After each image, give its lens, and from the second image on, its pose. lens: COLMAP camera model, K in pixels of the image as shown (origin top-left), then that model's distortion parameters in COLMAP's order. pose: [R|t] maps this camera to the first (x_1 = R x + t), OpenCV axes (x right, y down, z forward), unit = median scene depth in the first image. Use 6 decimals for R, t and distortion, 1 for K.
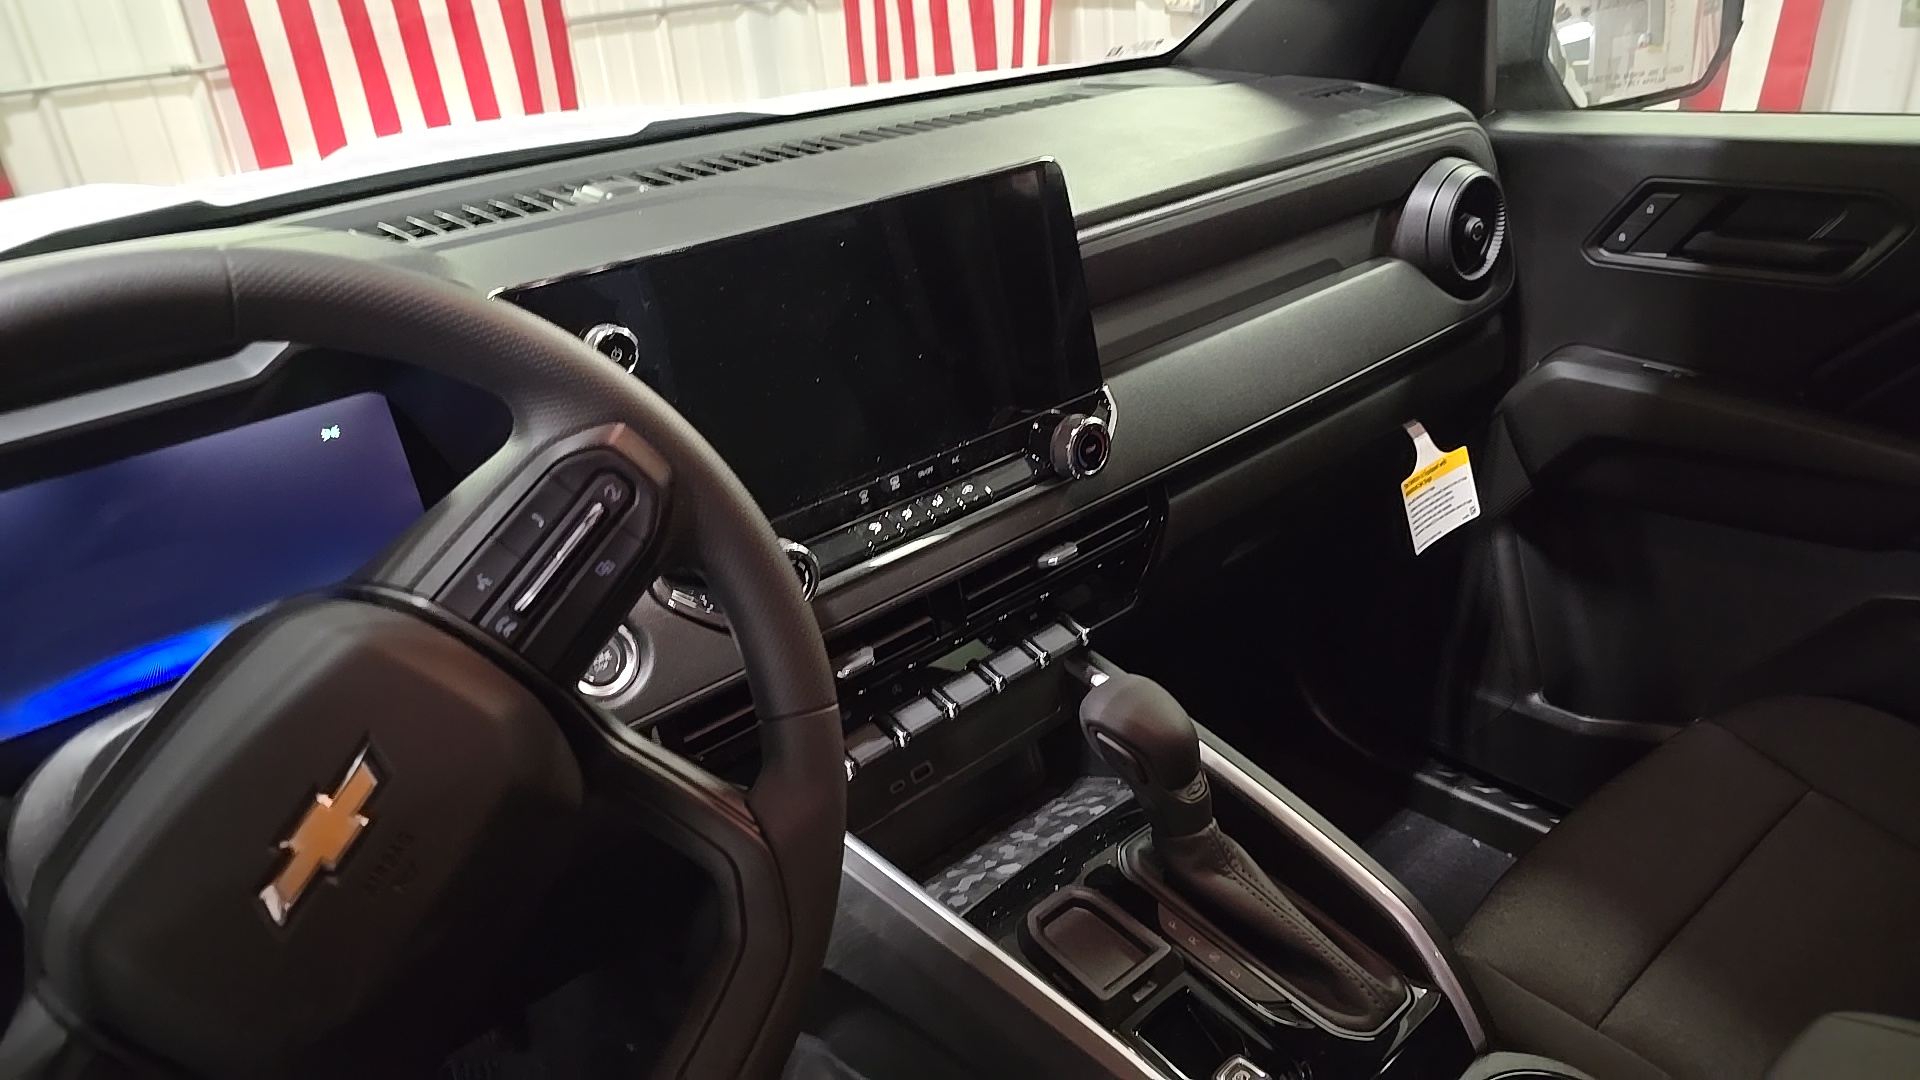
lens RADIAL K [[1275.6, 0, 960.0], [0, 1275.6, 540.0], [0, 0, 1]] dist [0.037879, -0.047215]
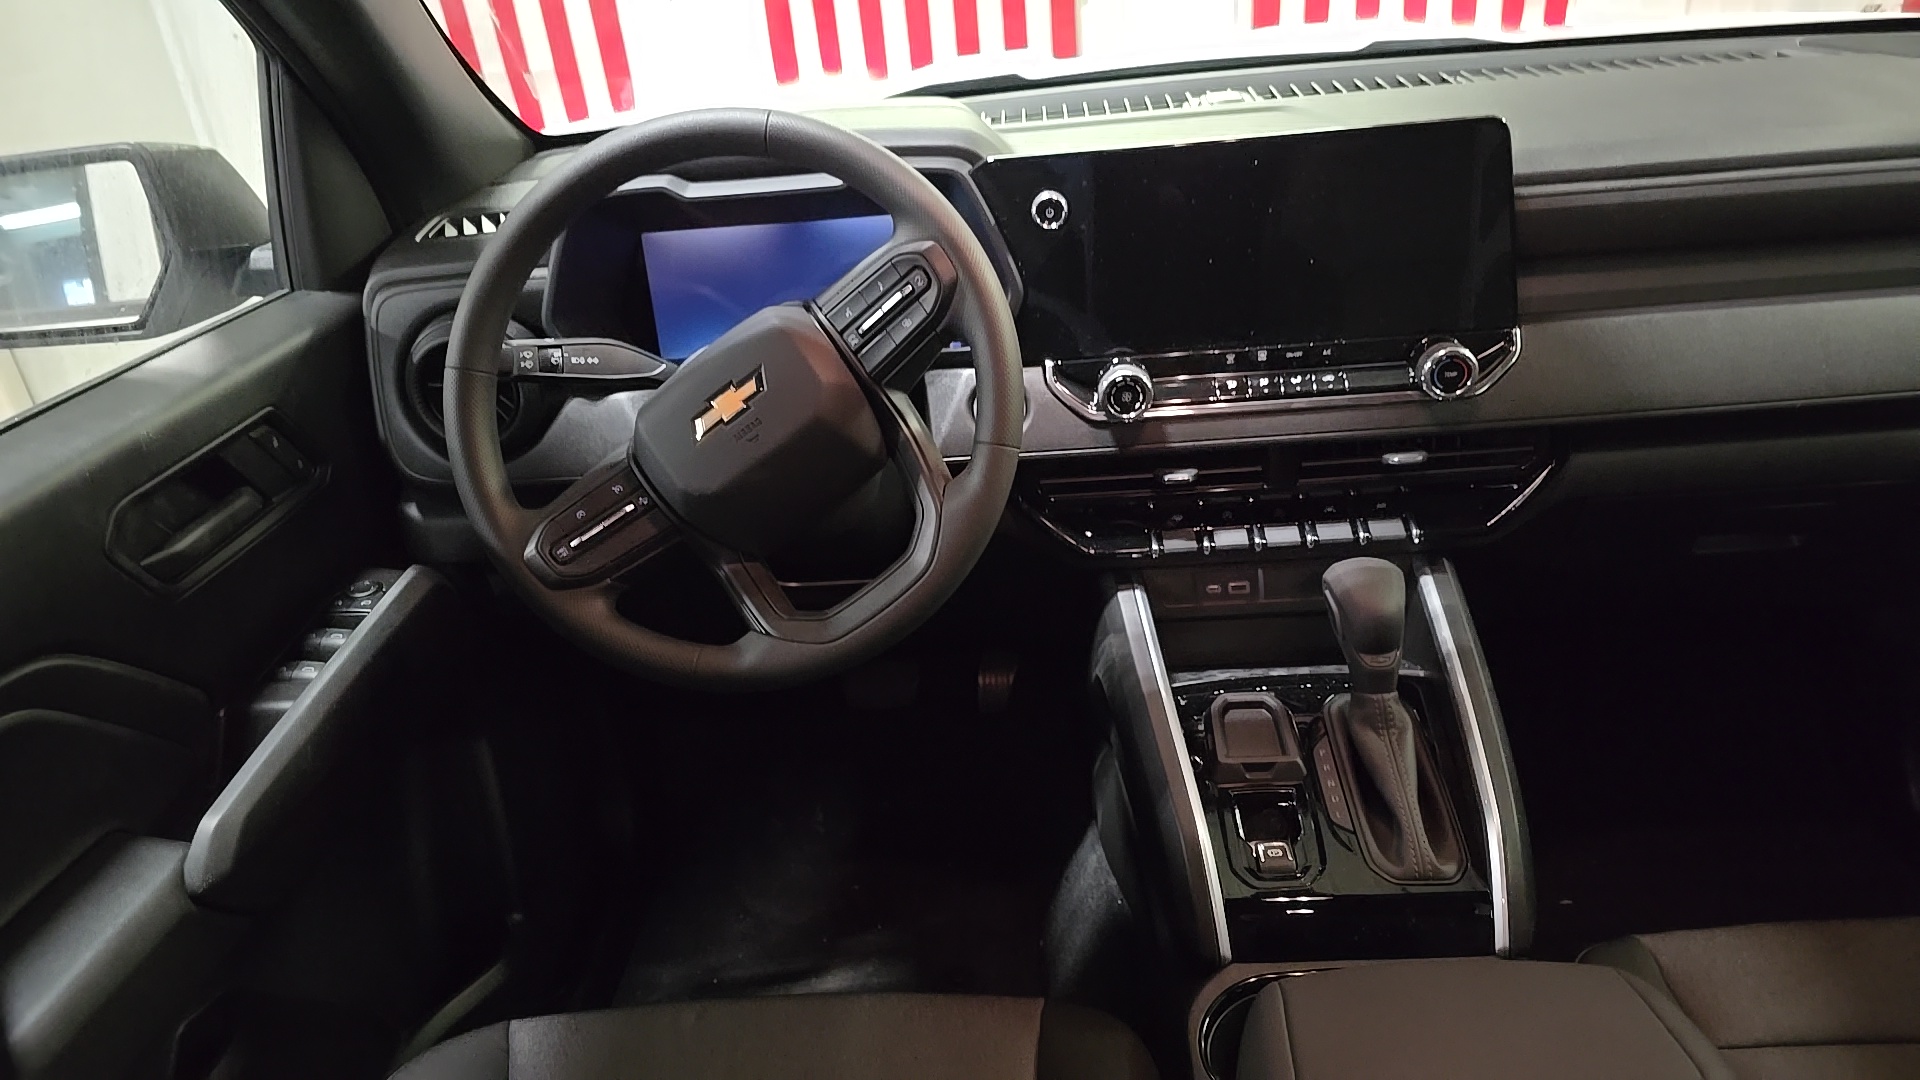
lens RADIAL K [[1249.7, 0, 971.1], [0, 1249.7, 542.3], [0, 0, 1]] dist [0.034020, -0.050147]
pose [[0.719857, 0.332951, -0.609056, 0.388503], [-0.273596, 0.942513, 0.191873, -0.020086], [0.637928, 0.028514, 0.769568, -0.104103]]
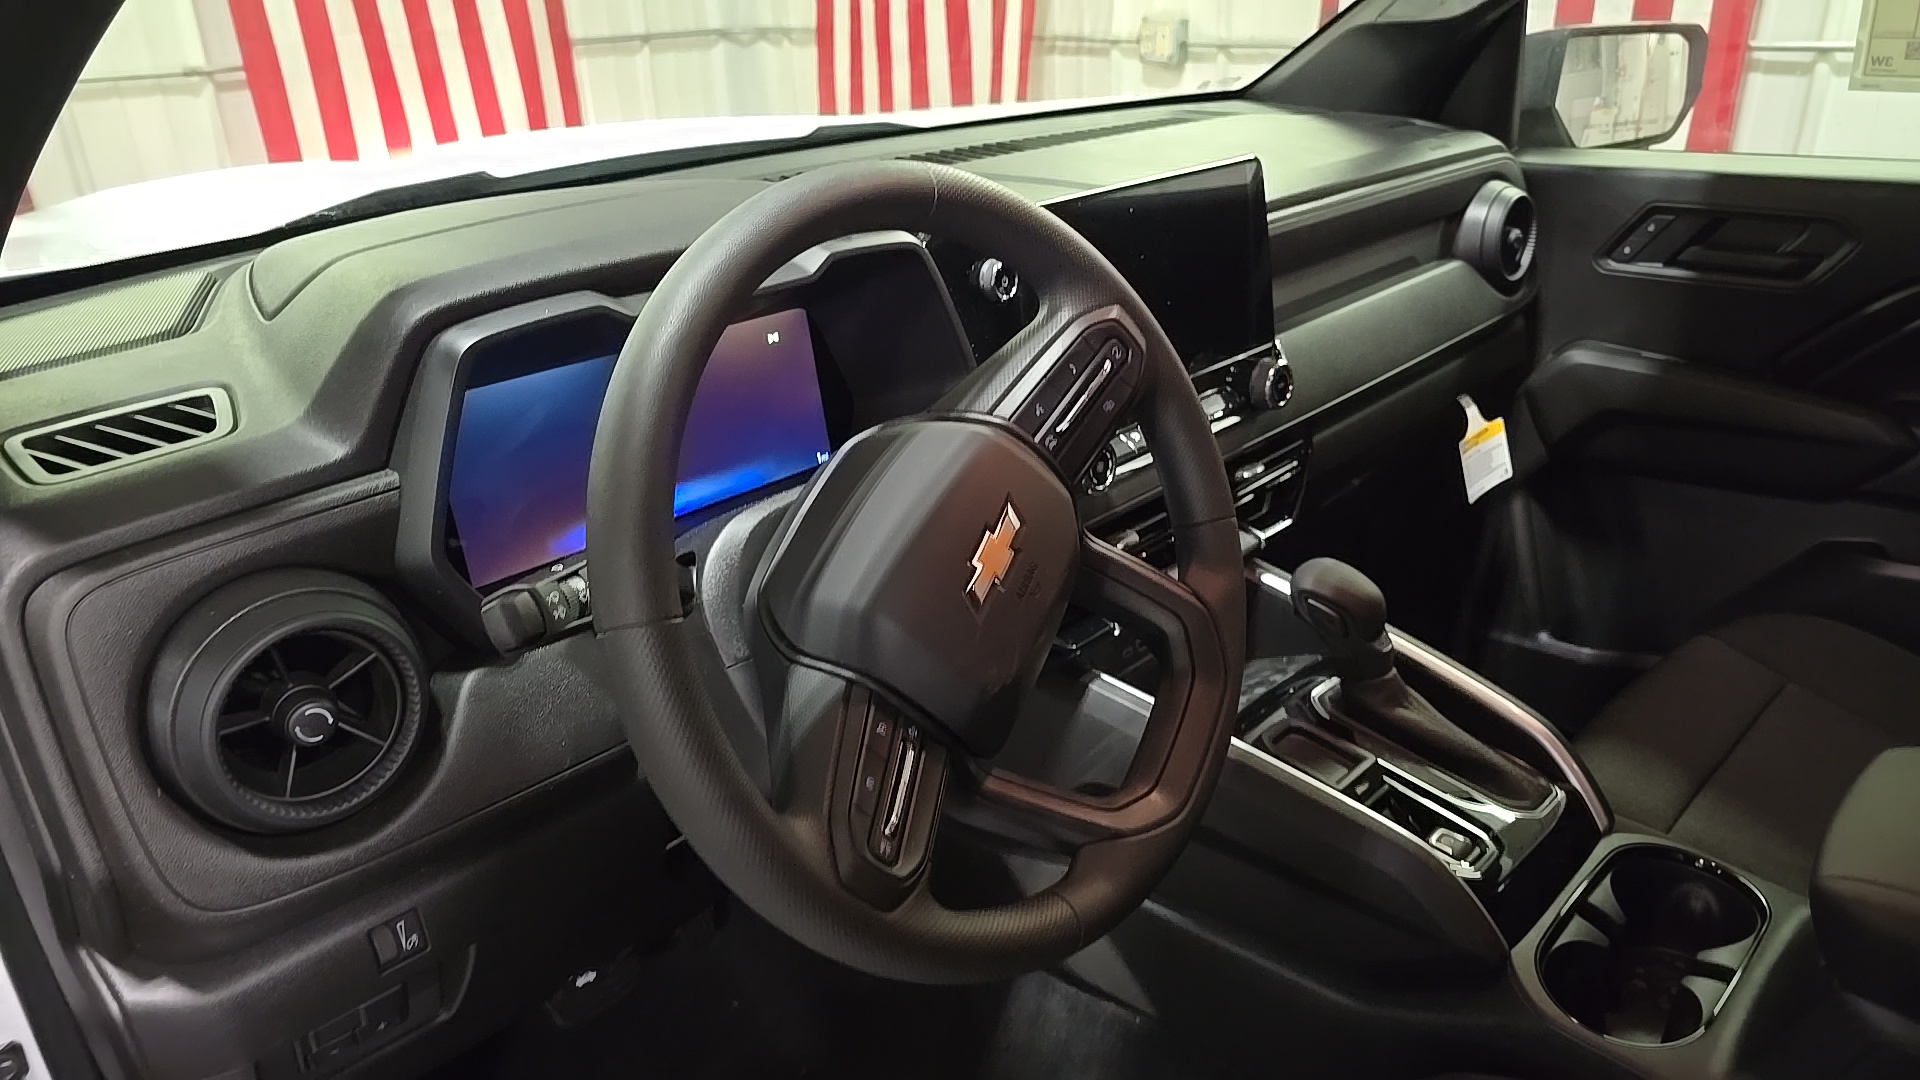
lens RADIAL K [[1275.6, 0, 960.0], [0, 1275.6, 540.0], [0, 0, 1]] dist [0.037879, -0.047215]
pose [[0.995406, 0.013075, 0.094845, -0.241622], [-0.010006, 0.999413, -0.032759, 0.091919], [-0.095218, 0.031660, 0.994953, -0.163941]]
